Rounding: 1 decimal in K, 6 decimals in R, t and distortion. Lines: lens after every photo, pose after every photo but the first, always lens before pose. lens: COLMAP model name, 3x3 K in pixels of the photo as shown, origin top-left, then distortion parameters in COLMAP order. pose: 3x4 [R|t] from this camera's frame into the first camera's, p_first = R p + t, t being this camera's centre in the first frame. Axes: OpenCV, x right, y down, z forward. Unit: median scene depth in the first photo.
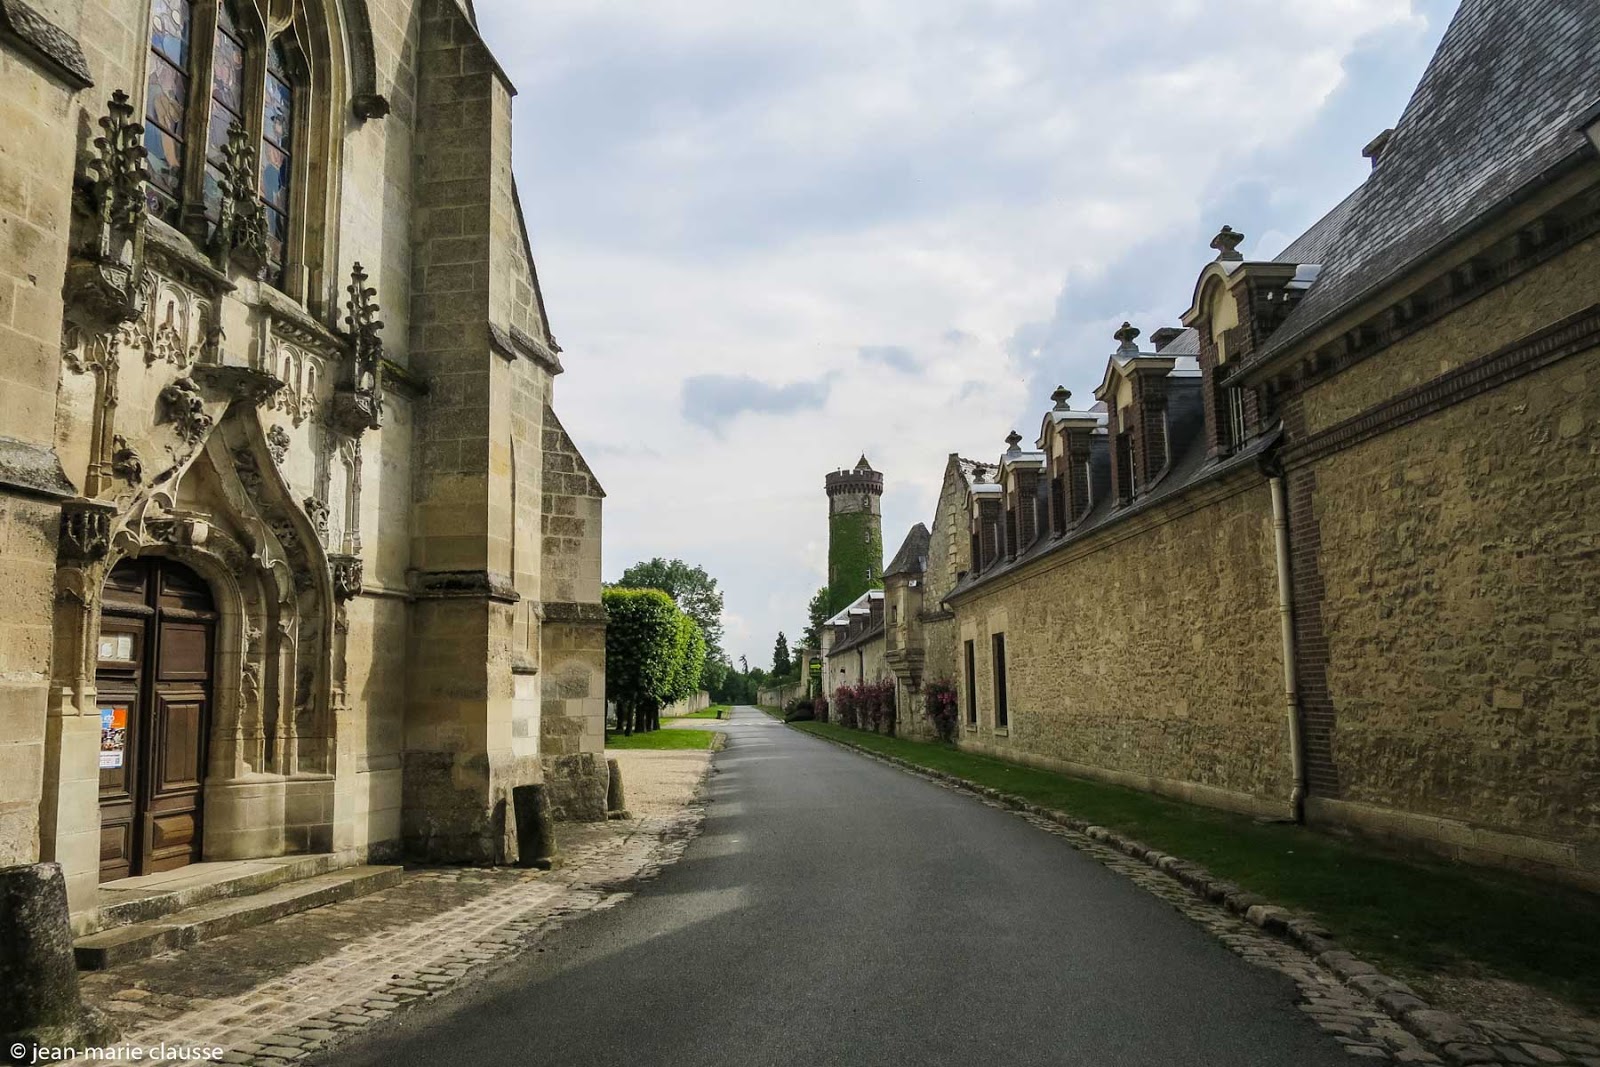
lens RADIAL K [[1147.4, 0, 820.3], [0, 1147.4, 530.8], [0, 0, 1]] dist [-0.063366, 0.009844]
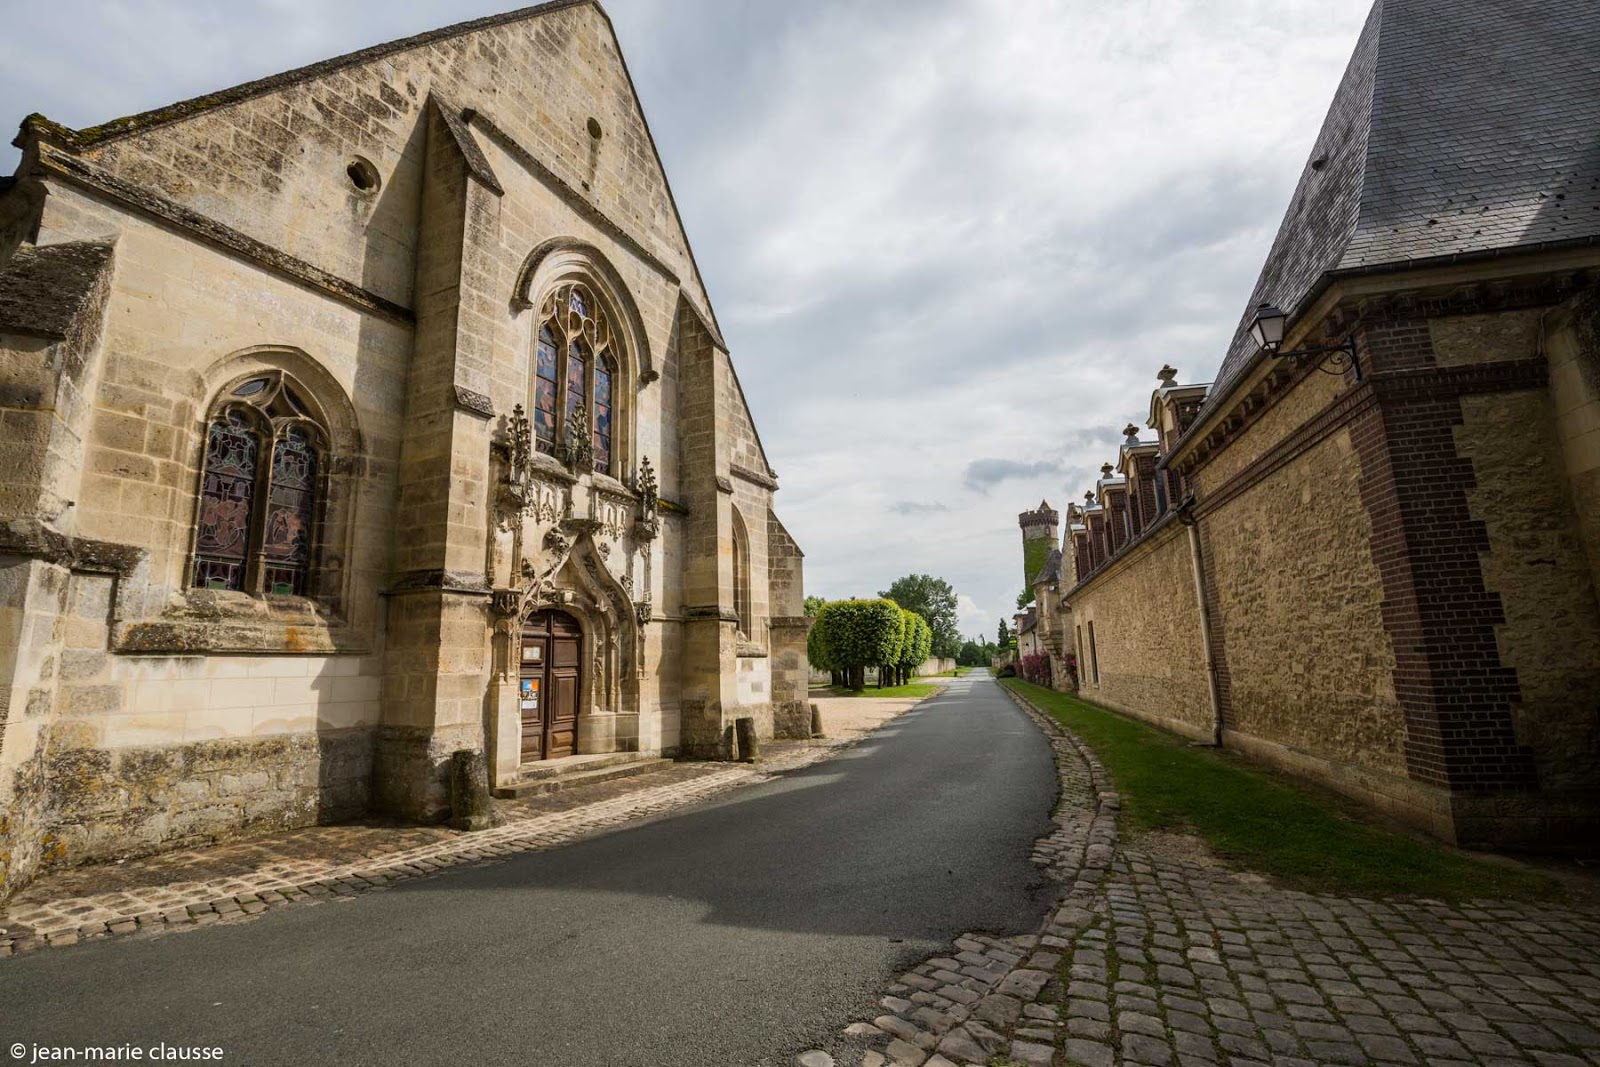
lens RADIAL K [[729.6, 0, 805.2], [0, 729.6, 514.9], [0, 0, 1]] dist [-0.041848, -0.000042]
pose [[0.956119, -0.069491, -0.284617, 0.241619], [0.053295, 0.996508, -0.064270, -0.035459], [0.288090, 0.046281, 0.956484, -0.165679]]
